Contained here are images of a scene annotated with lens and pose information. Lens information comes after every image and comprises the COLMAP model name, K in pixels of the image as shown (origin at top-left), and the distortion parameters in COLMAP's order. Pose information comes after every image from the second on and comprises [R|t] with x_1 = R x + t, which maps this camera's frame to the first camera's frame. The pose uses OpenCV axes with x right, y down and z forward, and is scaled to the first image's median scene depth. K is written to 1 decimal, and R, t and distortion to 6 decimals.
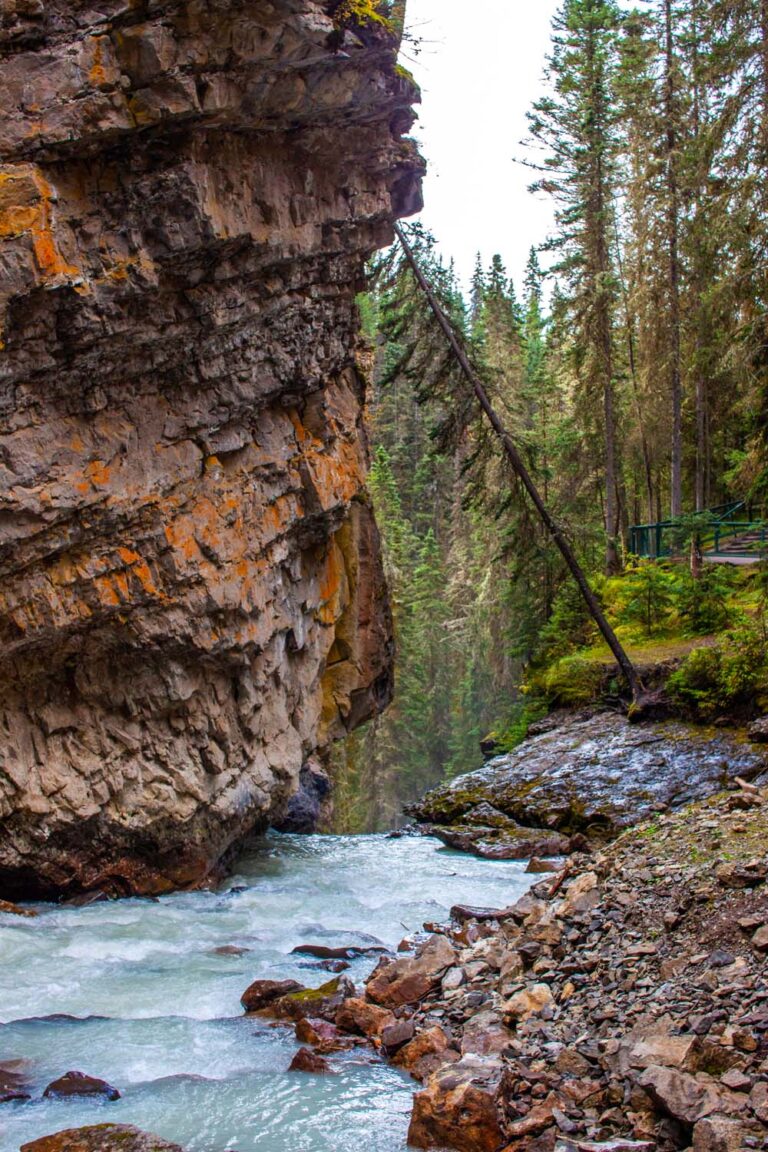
lens RADIAL K [[1578.4, 0, 385.9], [0, 1578.4, 574.0], [0, 0, 1]] dist [-0.107900, 0.000000]
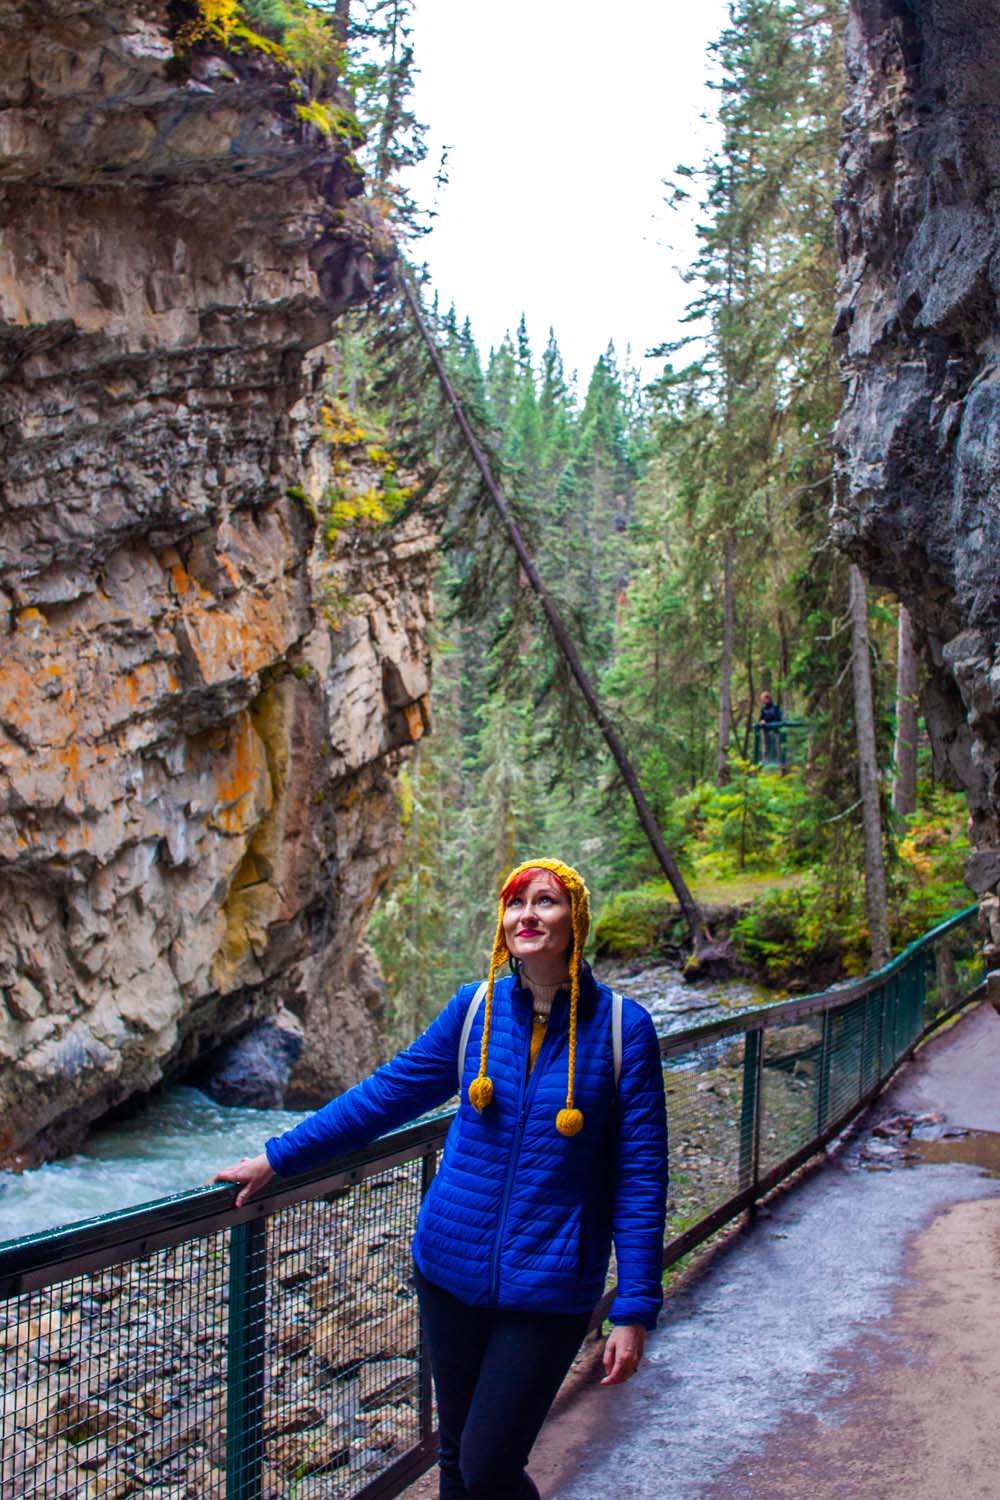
lens RADIAL K [[2055.3, 0, 498.5], [0, 2055.3, 754.1], [0, 0, 1]] dist [-0.107900, 0.000000]
pose [[0.998009, 0.037883, -0.050437, 0.159966], [-0.038441, 0.999209, -0.010133, -0.001908], [0.050013, 0.012051, 0.998676, 0.015036]]
